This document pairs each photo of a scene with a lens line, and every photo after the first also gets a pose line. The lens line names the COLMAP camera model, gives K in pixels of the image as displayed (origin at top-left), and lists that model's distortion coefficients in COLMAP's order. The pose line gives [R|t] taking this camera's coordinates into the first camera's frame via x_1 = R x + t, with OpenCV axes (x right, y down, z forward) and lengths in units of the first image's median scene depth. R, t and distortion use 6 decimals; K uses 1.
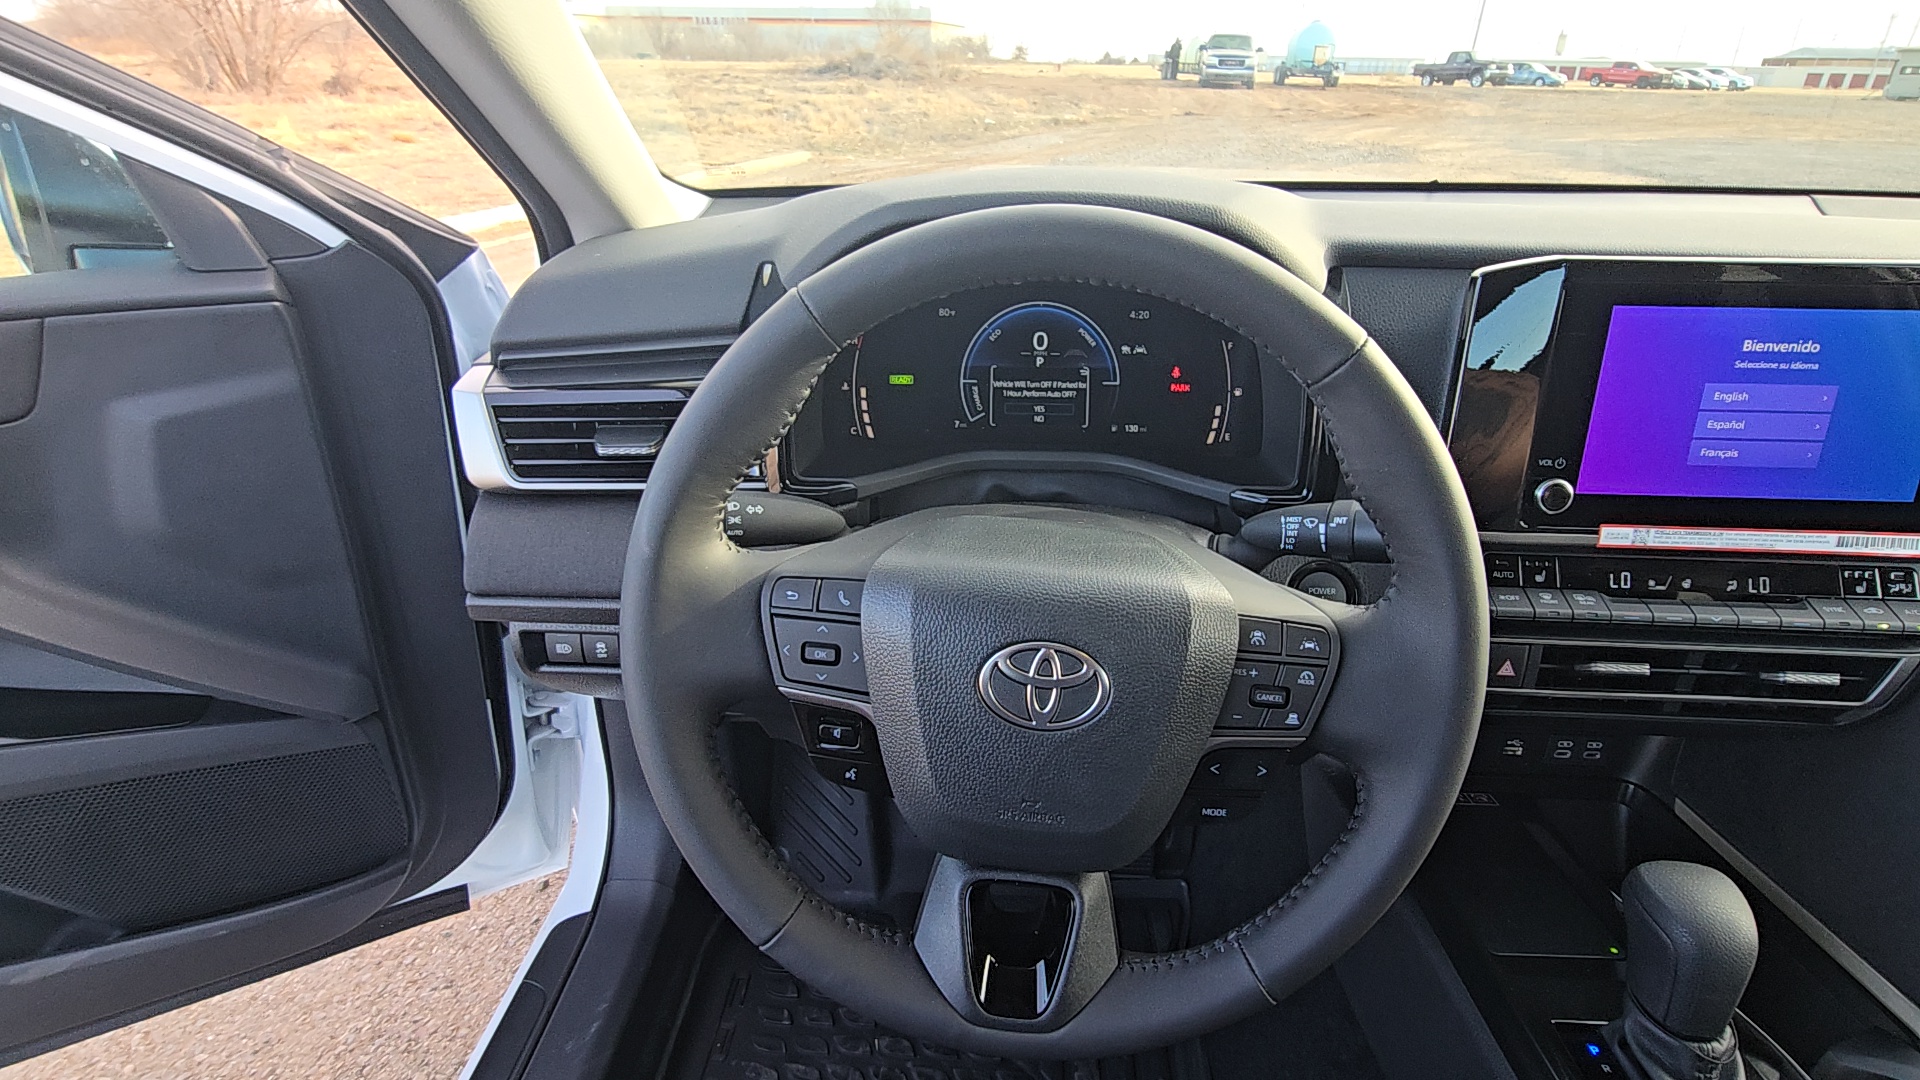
lens RADIAL K [[968.3, 0, 961.1], [0, 968.3, 546.5], [0, 0, 1]] dist [0.009013, -0.005743]
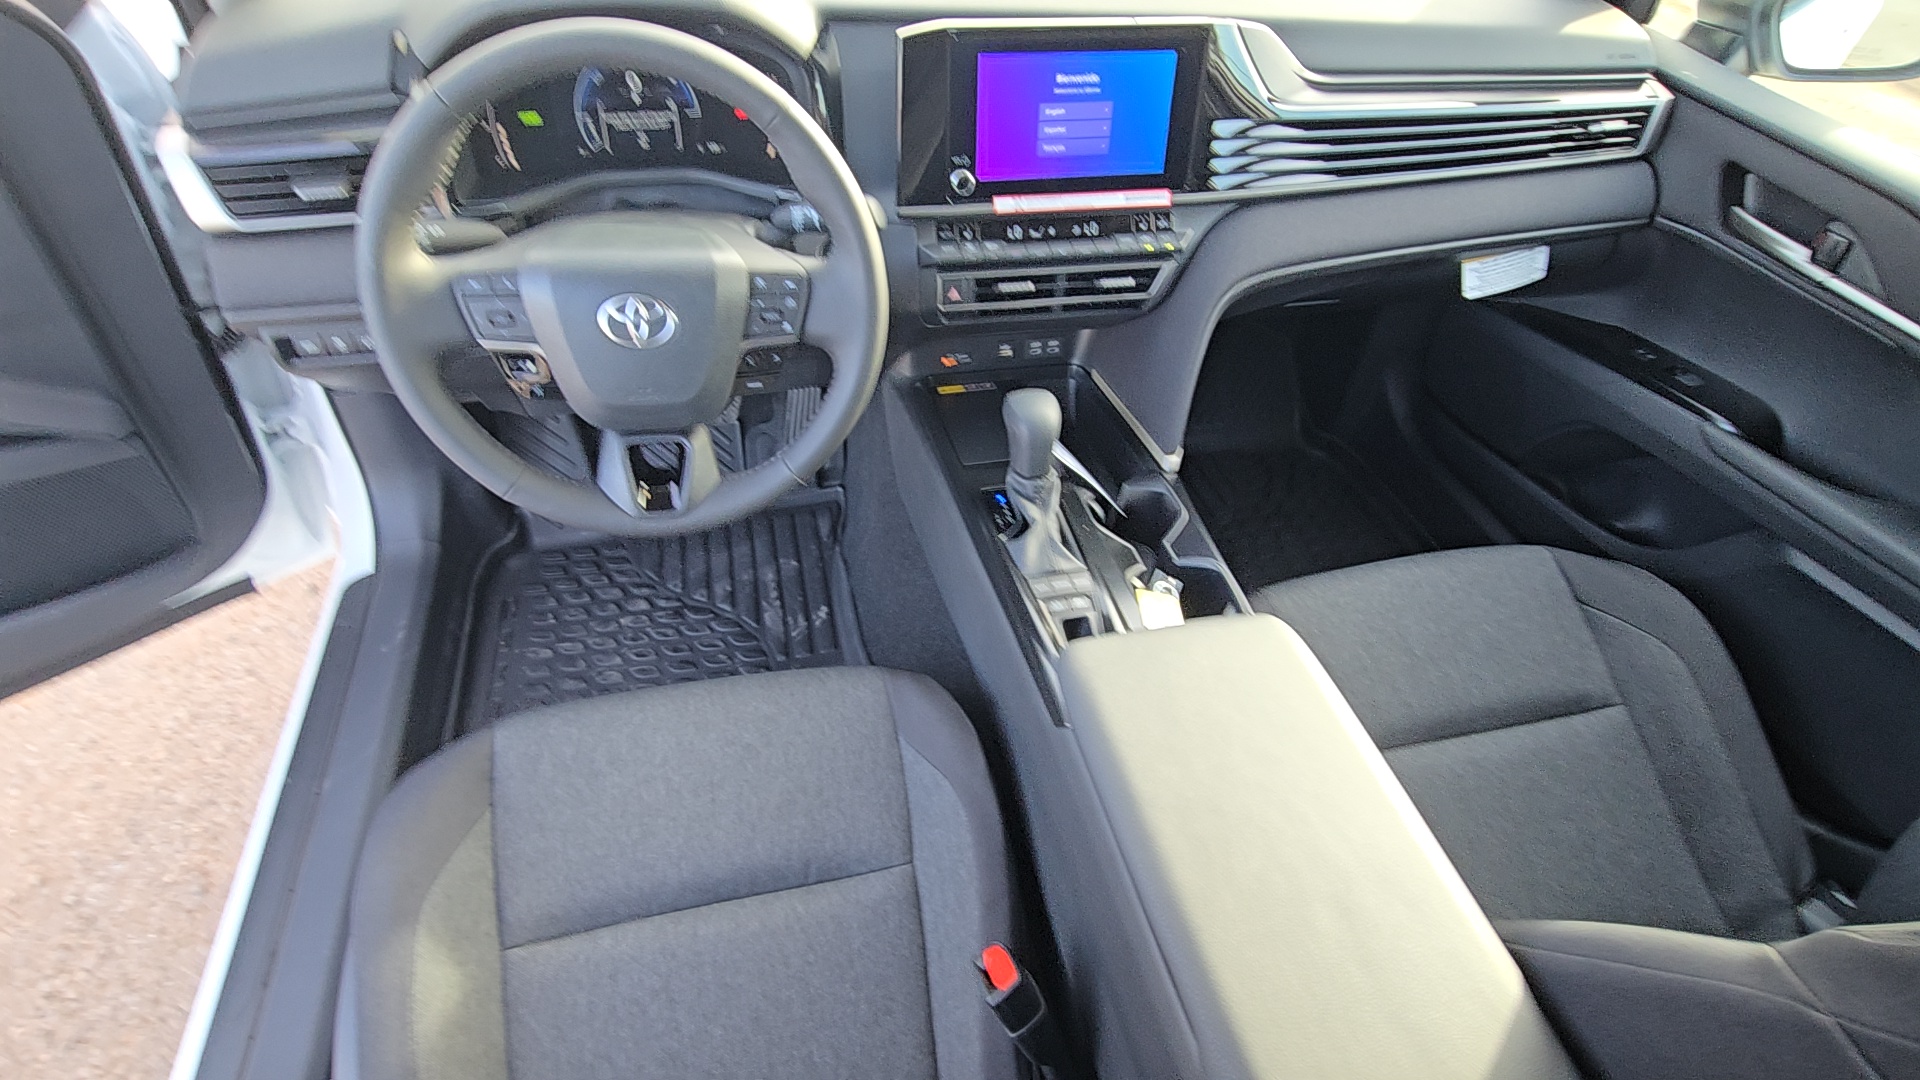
lens RADIAL K [[968.3, 0, 961.4], [0, 968.3, 542.8], [0, 0, 1]] dist [0.009013, -0.005743]
pose [[0.959961, -0.157168, 0.231891, 0.129224], [0.080717, 0.947863, 0.308286, 0.019956], [-0.268254, -0.277225, 0.922598, -0.670656]]
